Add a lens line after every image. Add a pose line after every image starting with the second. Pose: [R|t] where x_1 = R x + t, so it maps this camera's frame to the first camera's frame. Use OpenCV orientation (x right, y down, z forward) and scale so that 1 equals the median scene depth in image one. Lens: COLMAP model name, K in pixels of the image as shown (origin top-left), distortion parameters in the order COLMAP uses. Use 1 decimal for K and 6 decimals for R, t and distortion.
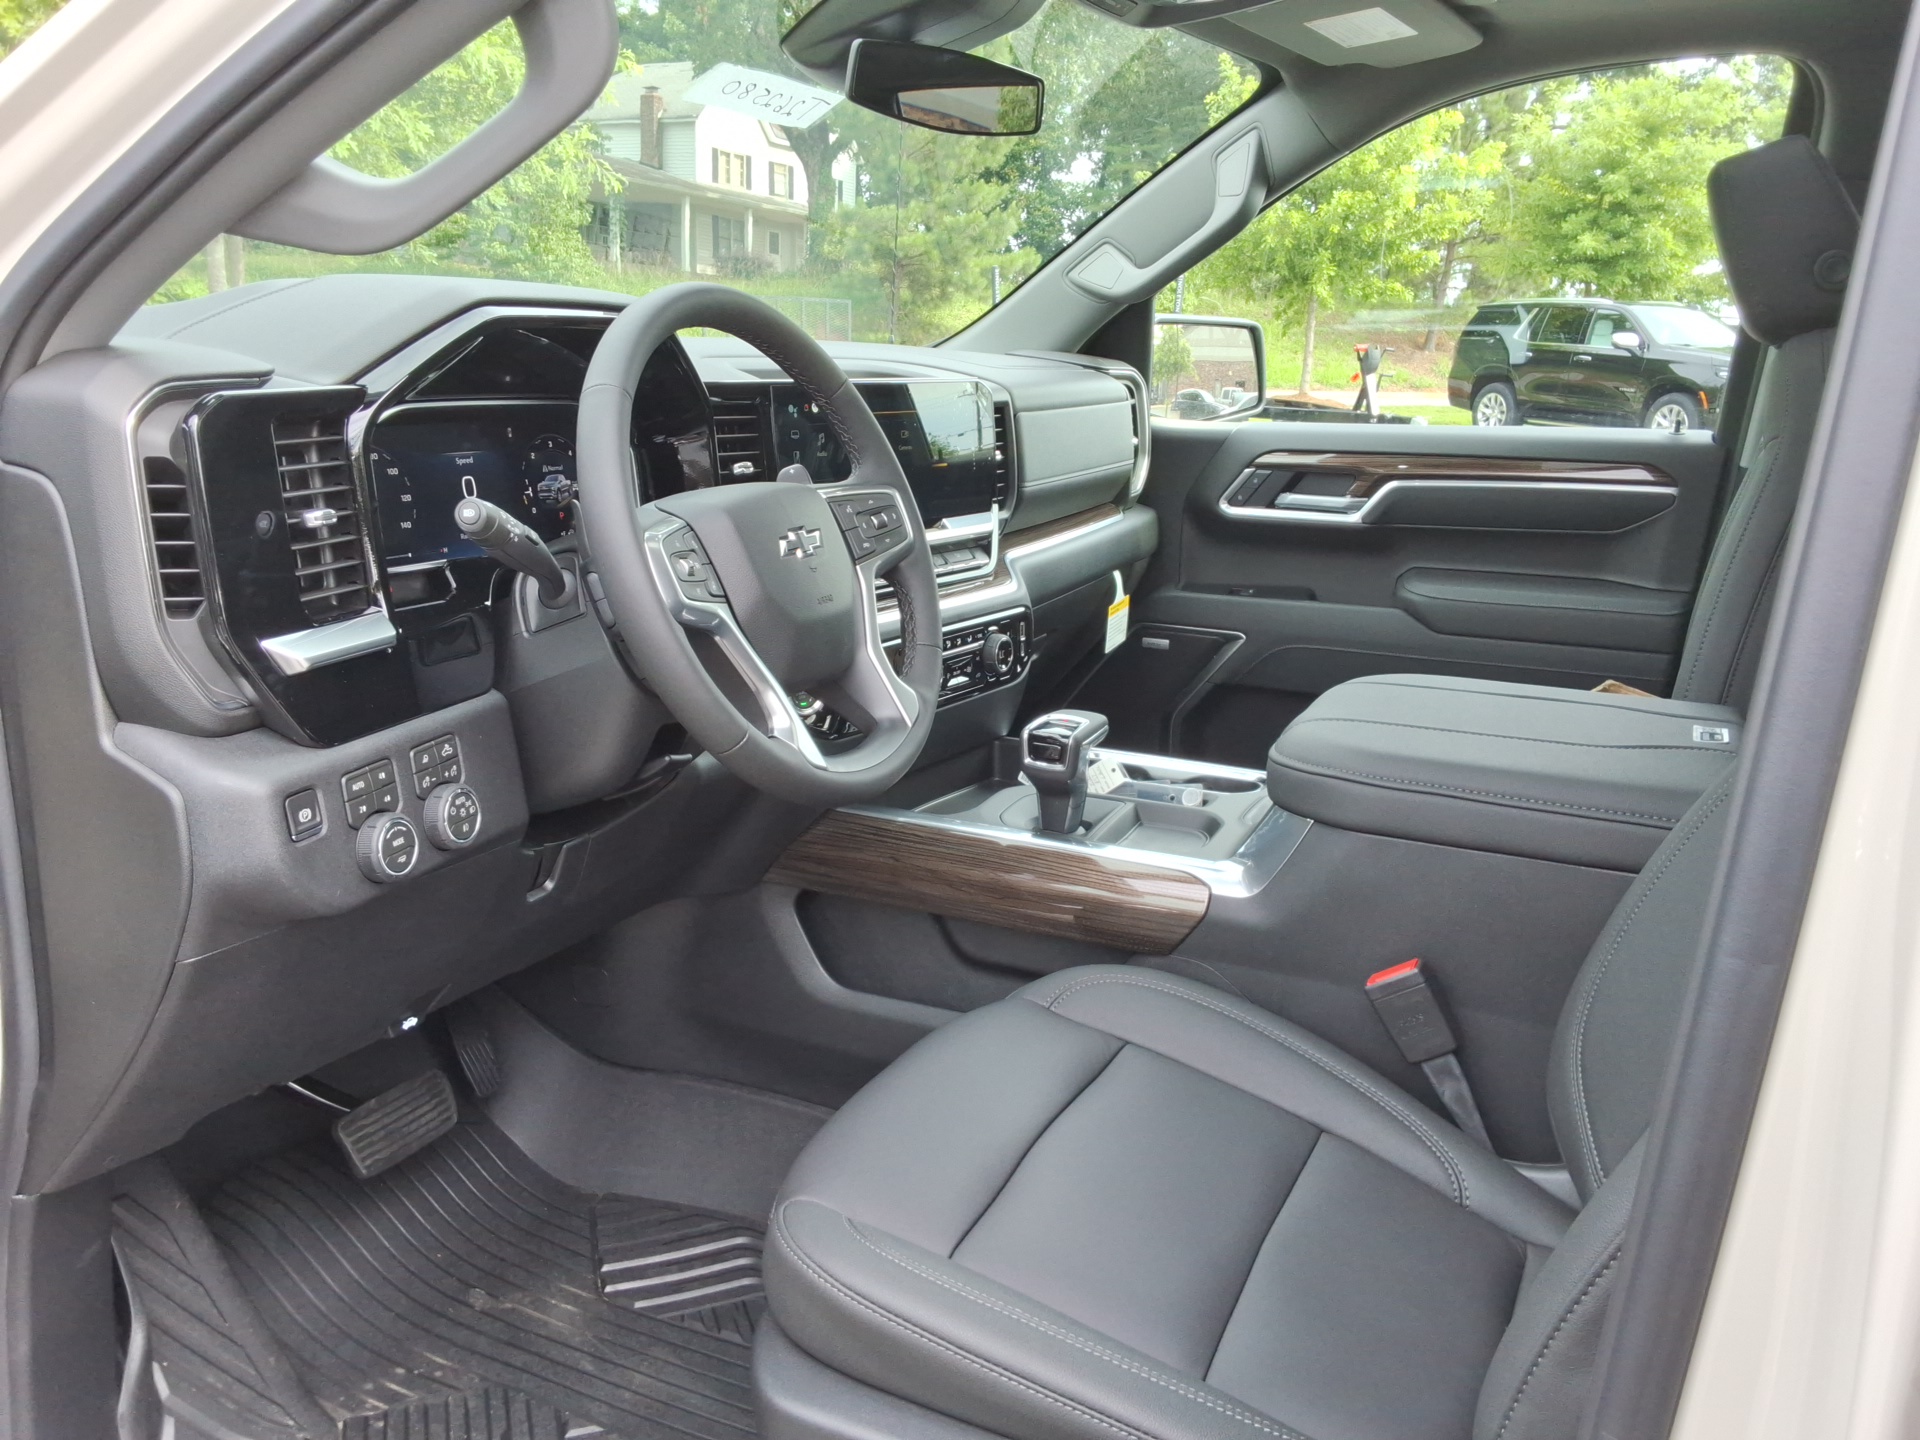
lens RADIAL K [[1542.4, 0, 944.5], [0, 1542.4, 734.0], [0, 0, 1]] dist [0.081647, -0.117305]
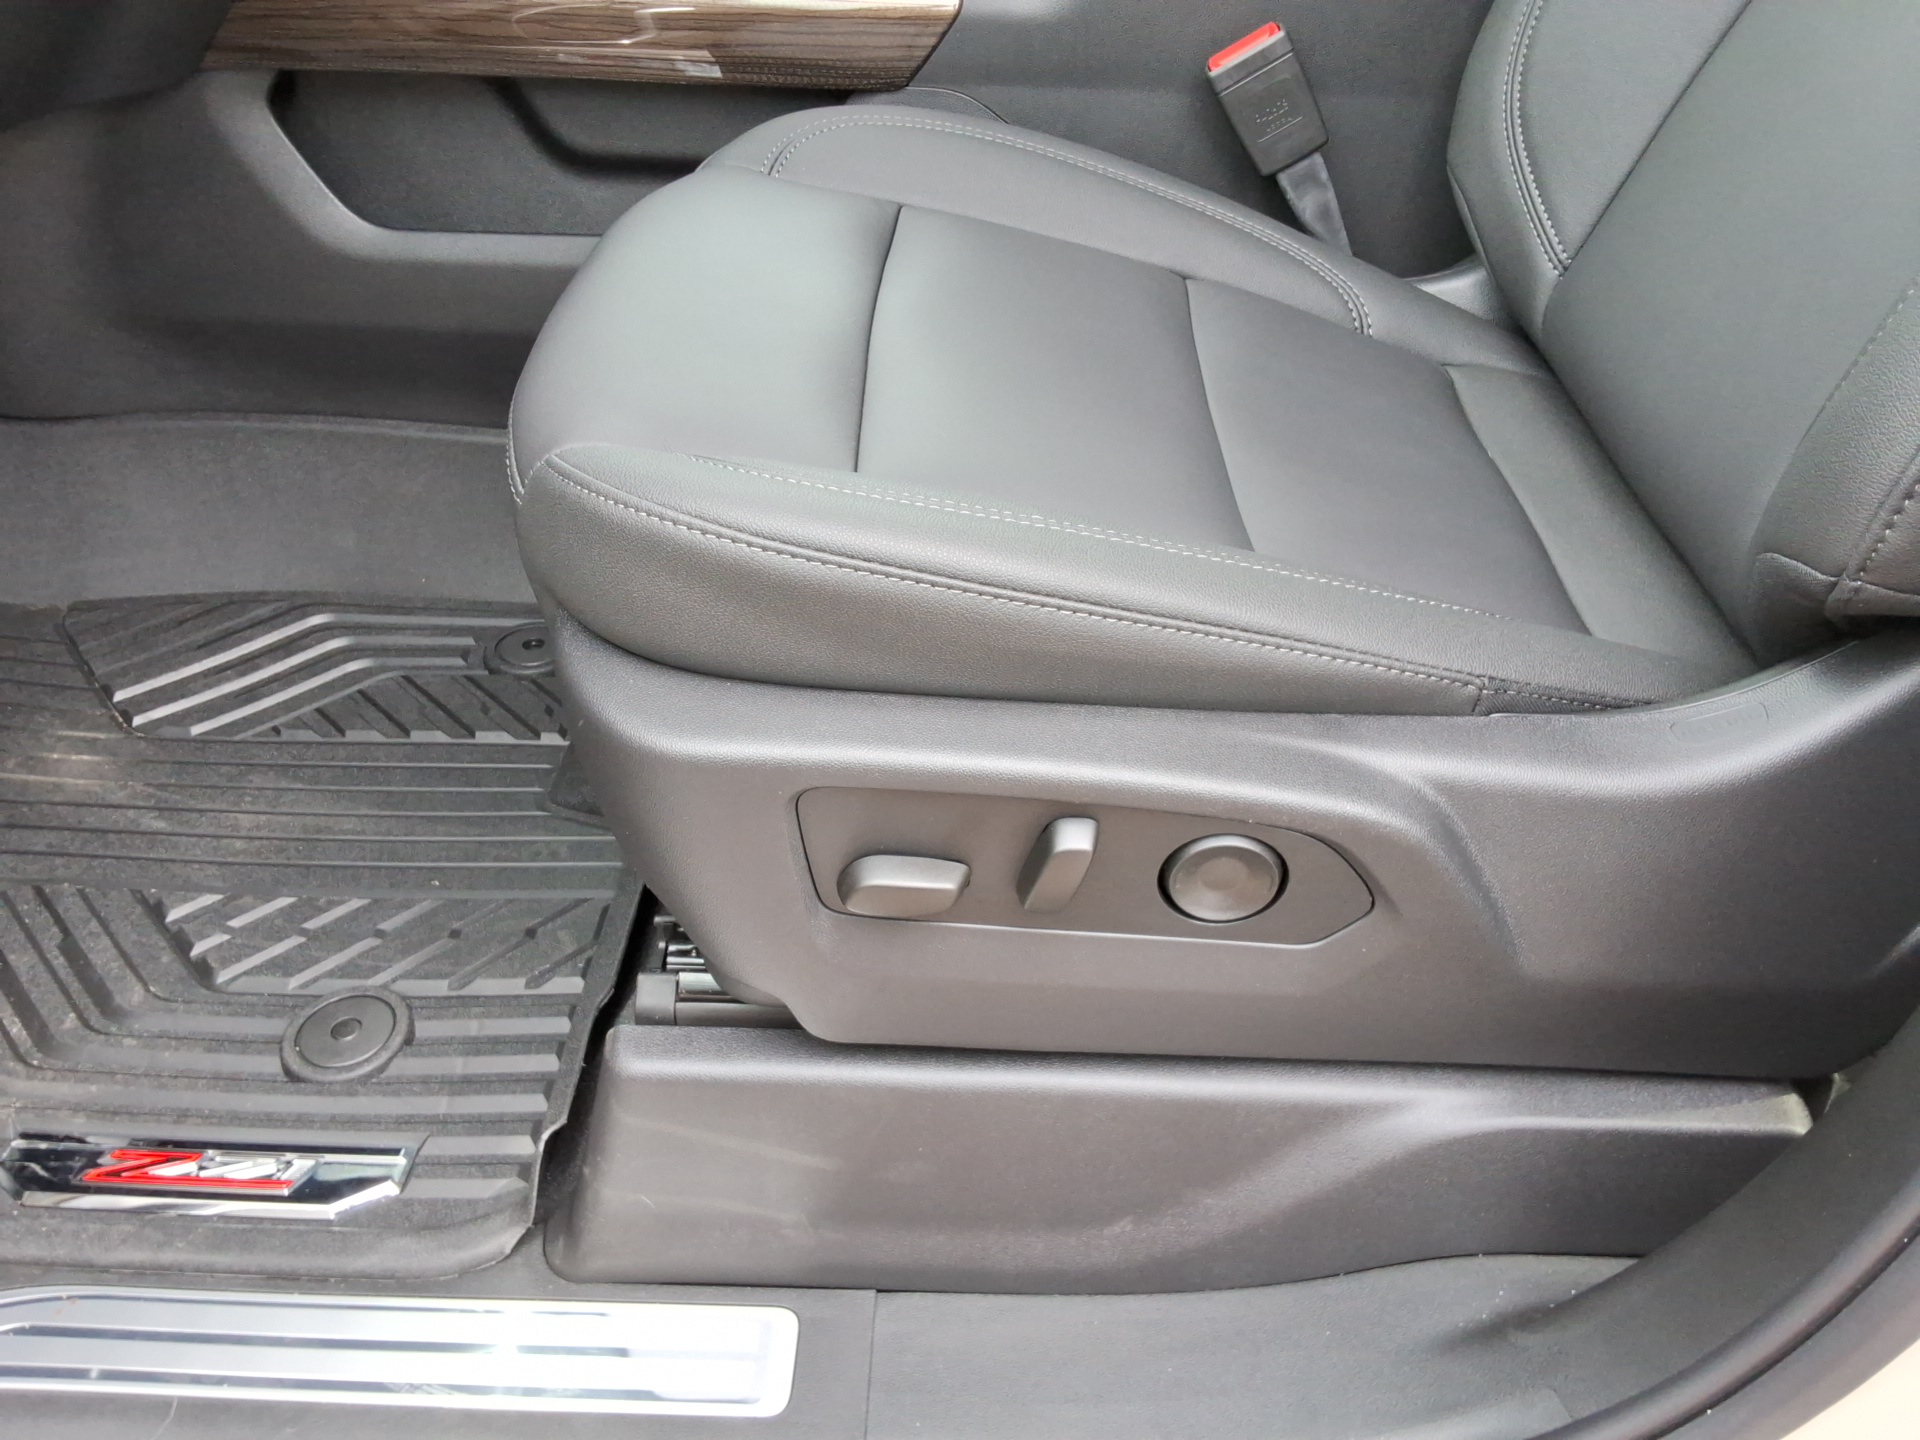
lens RADIAL K [[1542.4, 0, 974.1], [0, 1542.4, 717.2], [0, 0, 1]] dist [0.081647, -0.117305]
pose [[0.903935, -0.236099, 0.356594, -0.132894], [0.082364, 0.914302, 0.396570, 0.118693], [-0.419664, -0.329103, 0.845916, 0.283187]]
